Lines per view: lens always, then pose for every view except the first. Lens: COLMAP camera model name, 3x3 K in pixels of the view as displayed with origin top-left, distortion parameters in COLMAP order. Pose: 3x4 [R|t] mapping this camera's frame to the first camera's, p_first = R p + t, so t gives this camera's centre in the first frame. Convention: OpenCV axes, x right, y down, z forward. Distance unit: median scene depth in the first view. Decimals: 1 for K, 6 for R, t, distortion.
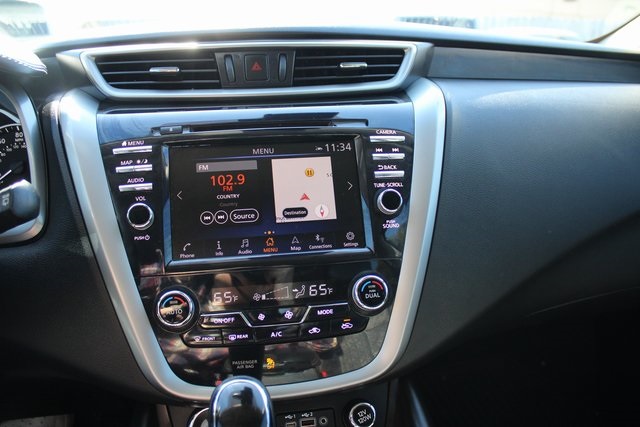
lens RADIAL K [[549.2, 0, 320.0], [0, 549.2, 213.5], [0, 0, 1]] dist [-0.012768, -0.005194]
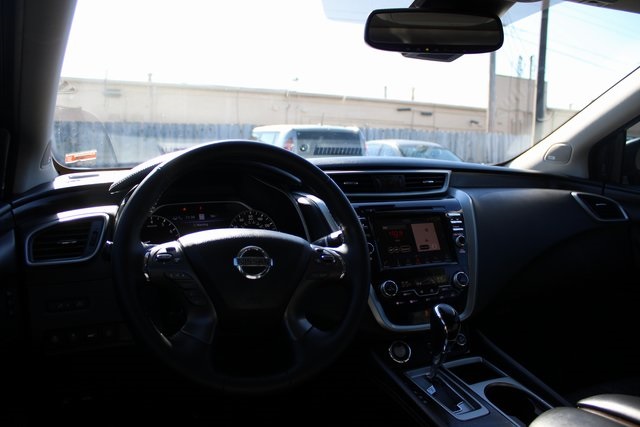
lens RADIAL K [[549.2, 0, 320.0], [0, 549.2, 213.5], [0, 0, 1]] dist [-0.012768, -0.005194]
pose [[0.966248, -0.011845, 0.257340, -1.013675], [0.056179, 0.984589, -0.165617, 0.206137], [-0.251412, 0.174484, 0.952023, -1.026771]]
